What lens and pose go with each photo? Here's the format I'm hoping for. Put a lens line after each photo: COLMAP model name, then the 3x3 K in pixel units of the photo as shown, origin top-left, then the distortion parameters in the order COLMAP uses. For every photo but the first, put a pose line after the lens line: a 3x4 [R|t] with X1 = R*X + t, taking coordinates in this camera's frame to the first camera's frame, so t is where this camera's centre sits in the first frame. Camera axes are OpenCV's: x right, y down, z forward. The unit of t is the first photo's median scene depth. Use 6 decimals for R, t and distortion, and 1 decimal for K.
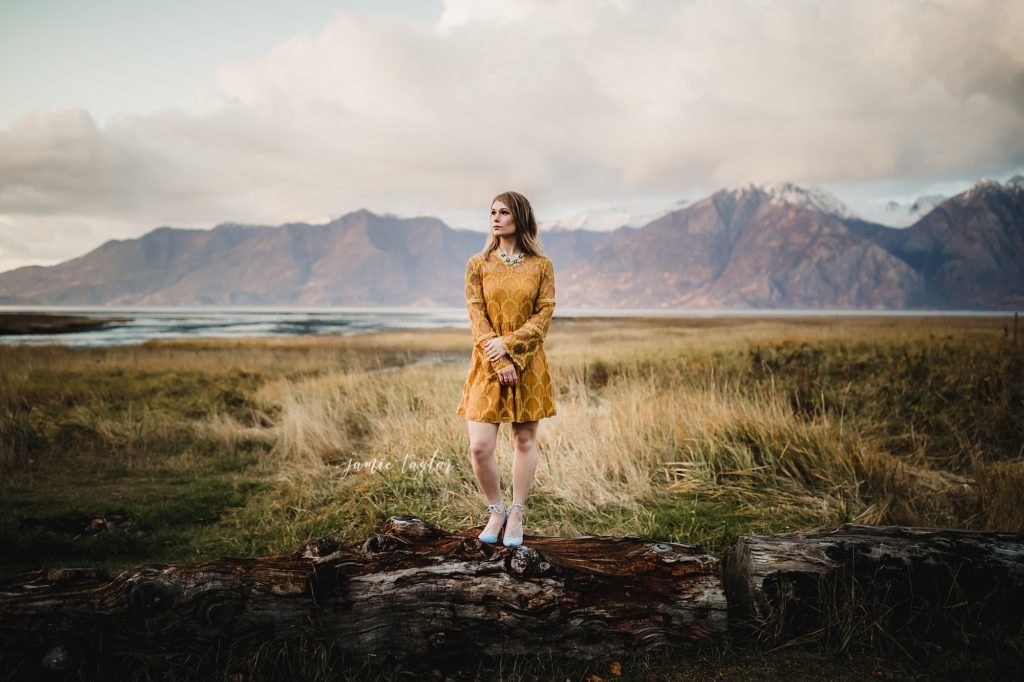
lens RADIAL K [[1014.5, 0, 512.0], [0, 1014.5, 341.0], [0, 0, 1]] dist [-0.009820, 0.005236]
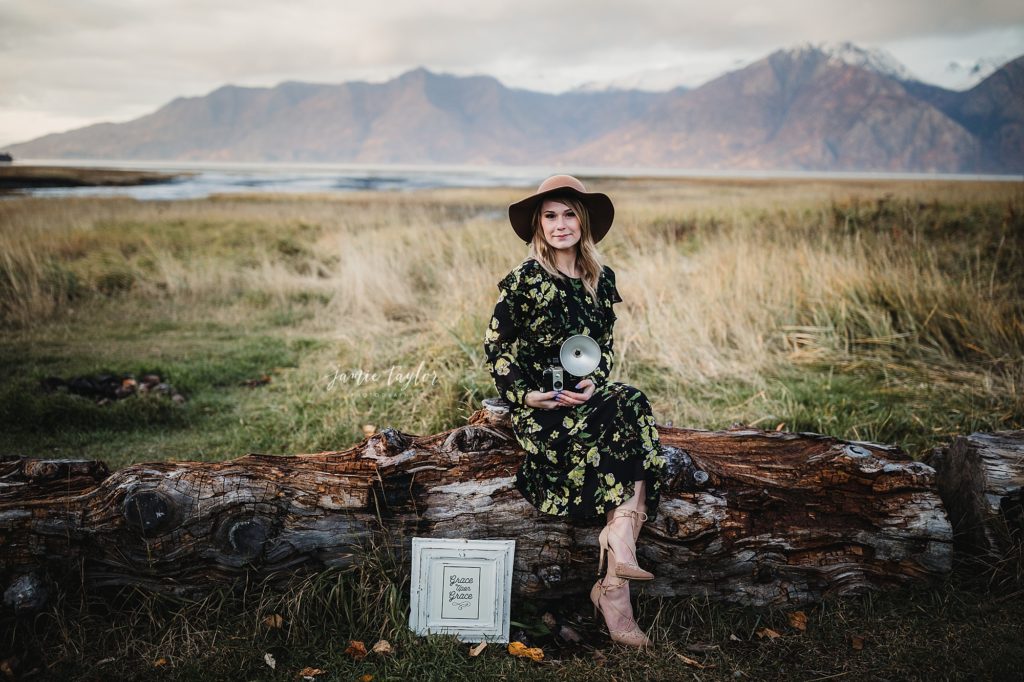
lens RADIAL K [[1014.5, 0, 512.0], [0, 1014.5, 341.0], [0, 0, 1]] dist [-0.009820, 0.005236]
pose [[0.998205, 0.019900, -0.056479, -0.034628], [-0.011723, 0.989858, 0.141578, 0.016552], [0.058723, -0.140662, 0.988315, 0.172193]]
